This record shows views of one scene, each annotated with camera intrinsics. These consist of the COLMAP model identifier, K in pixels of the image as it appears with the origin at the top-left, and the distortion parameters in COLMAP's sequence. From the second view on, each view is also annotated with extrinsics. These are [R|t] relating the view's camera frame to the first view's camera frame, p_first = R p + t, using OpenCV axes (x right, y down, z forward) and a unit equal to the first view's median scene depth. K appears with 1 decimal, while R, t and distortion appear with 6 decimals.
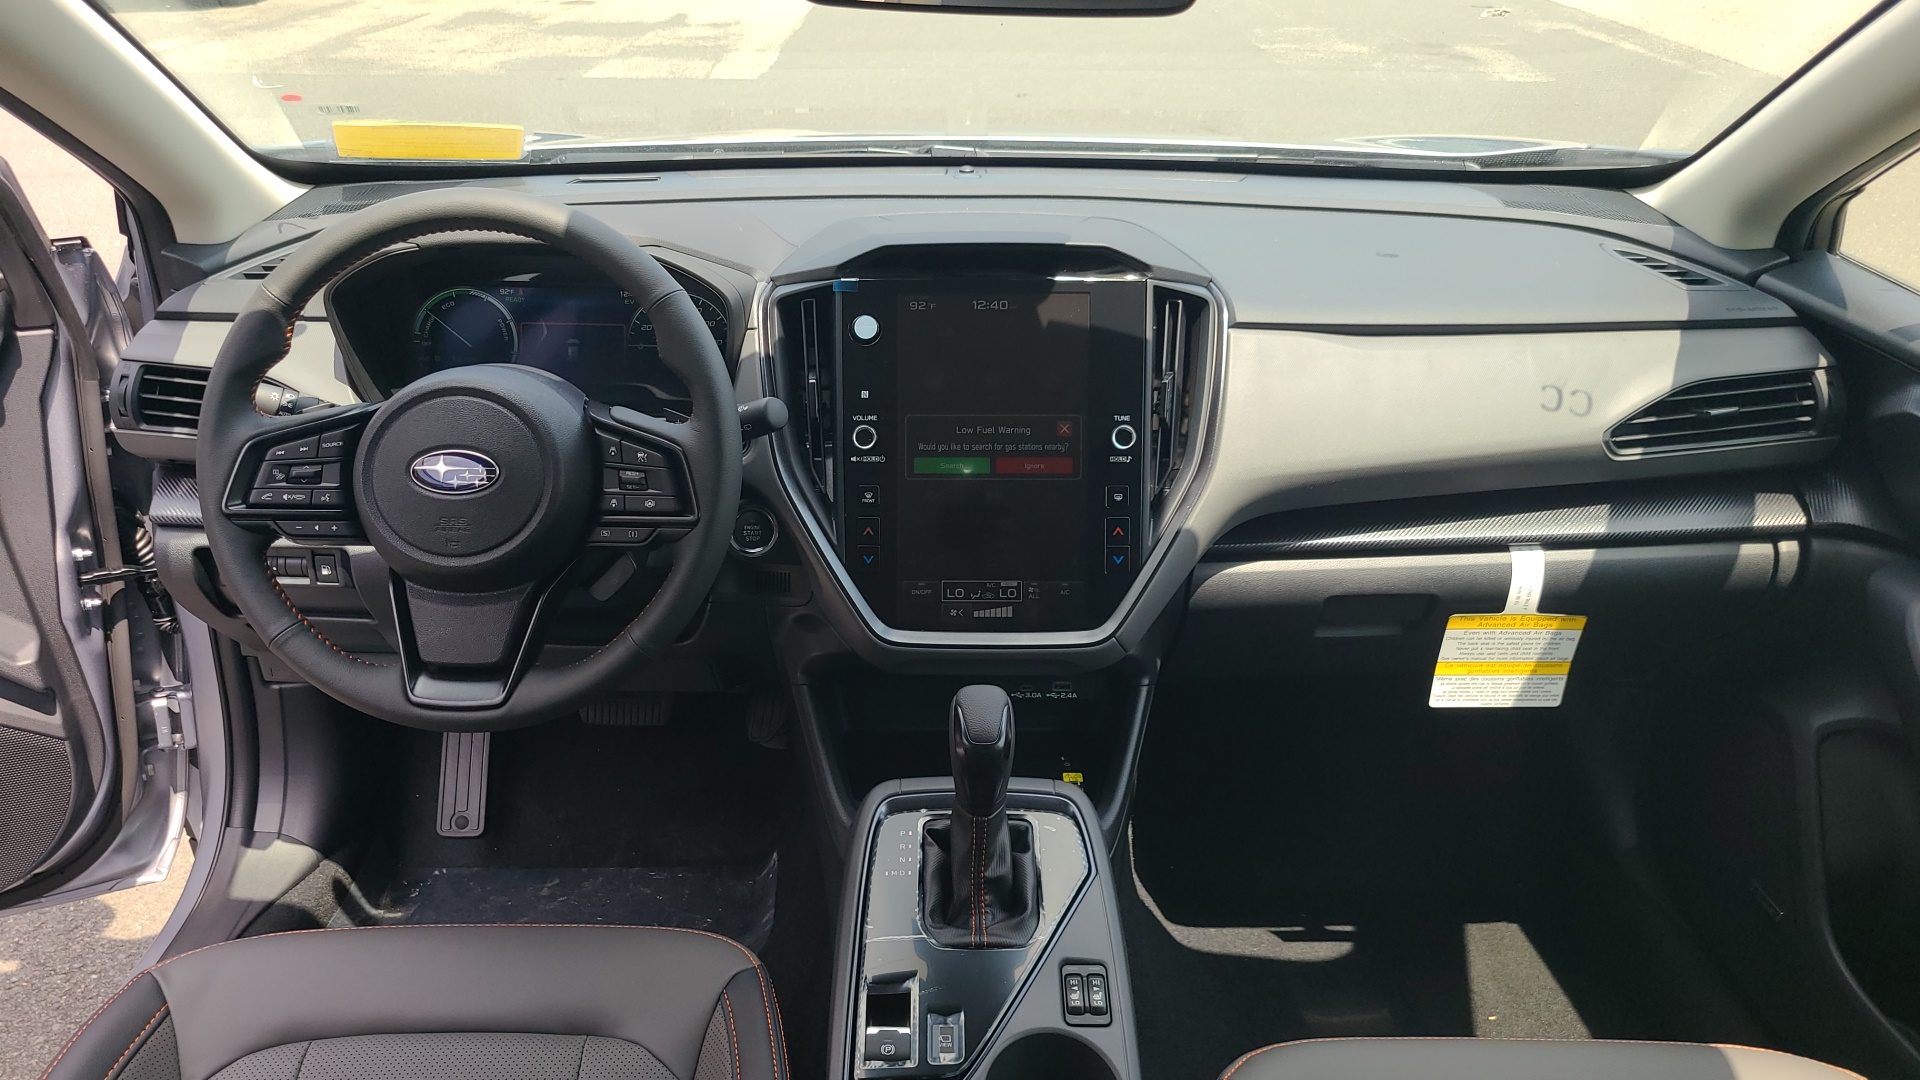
lens RADIAL K [[1438.8, 0, 948.0], [0, 1438.8, 542.6], [0, 0, 1]] dist [0.045278, -0.031150]
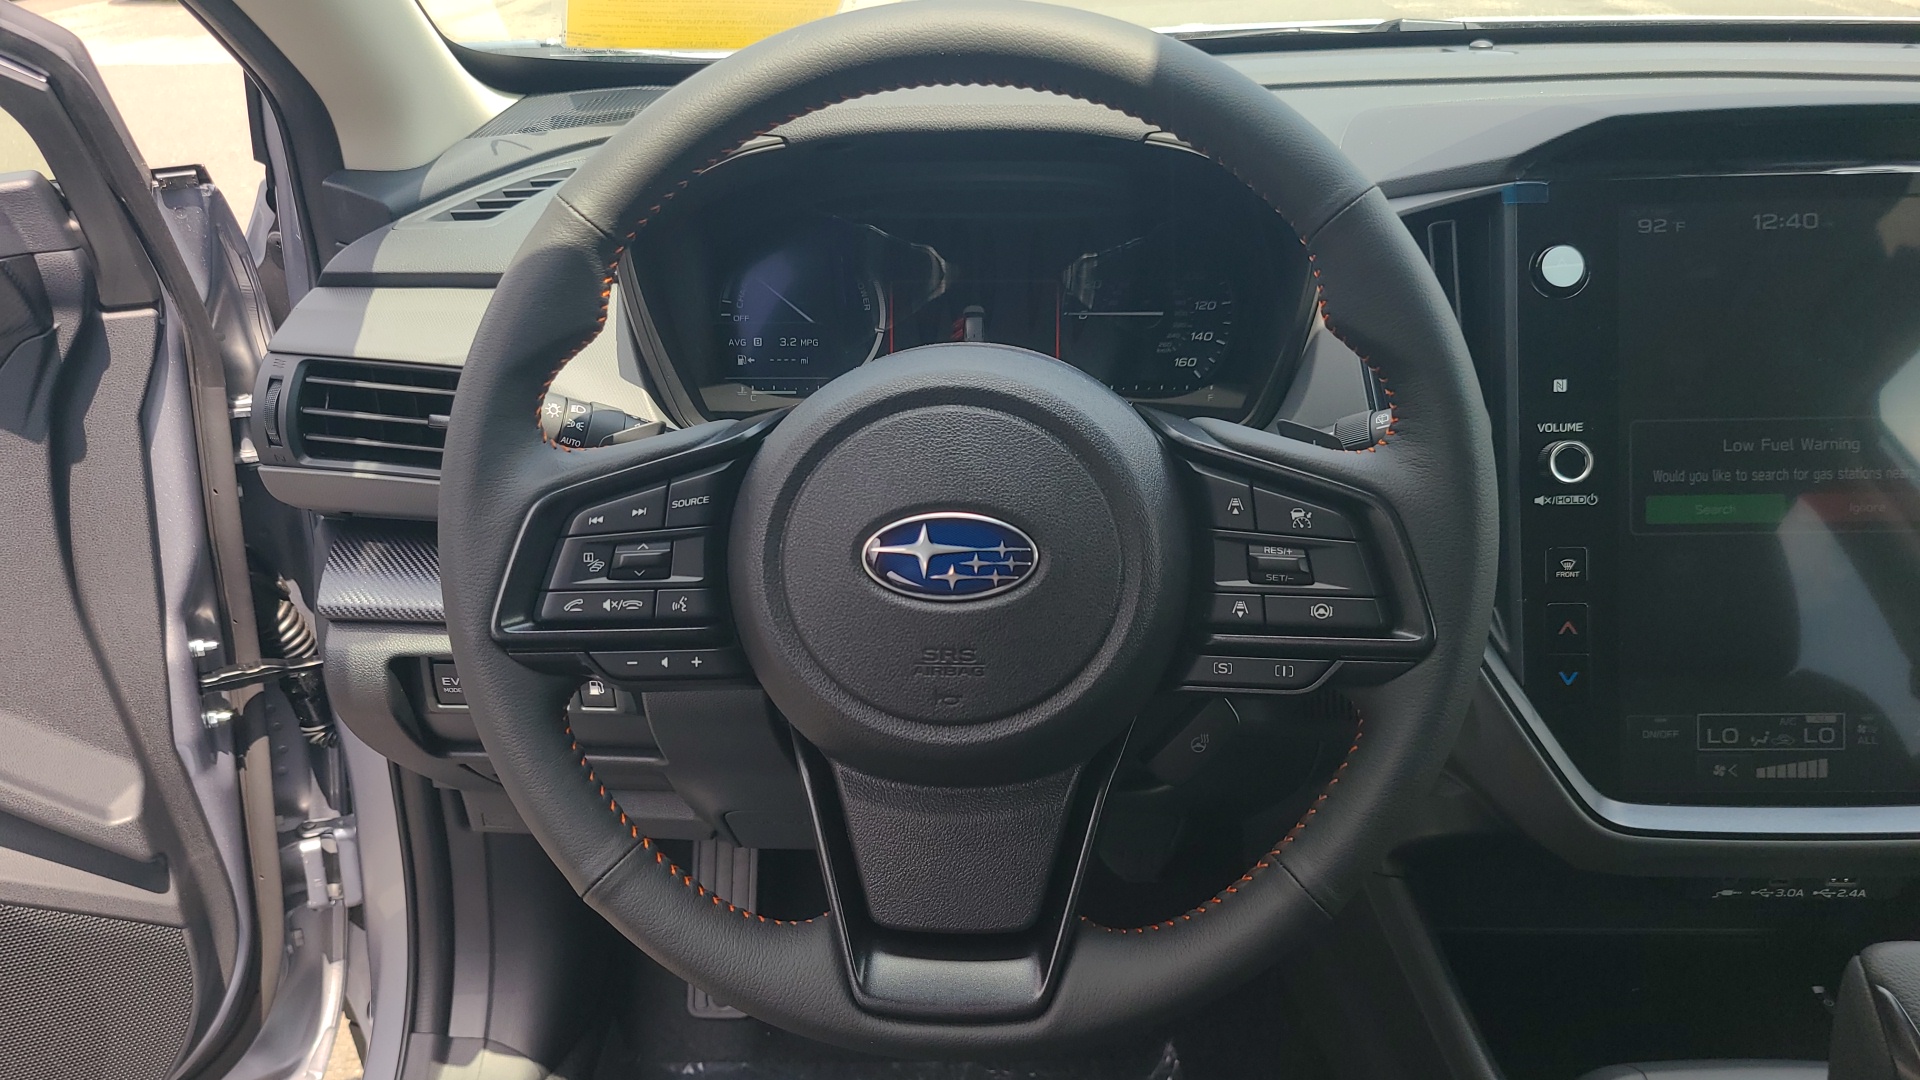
lens RADIAL K [[1438.8, 0, 967.9], [0, 1438.8, 537.5], [0, 0, 1]] dist [0.045278, -0.031150]
pose [[0.999233, -0.014073, -0.036551, -0.254638], [0.014203, 0.999894, 0.003316, -0.046005], [0.036500, -0.003832, 0.999326, 0.402705]]
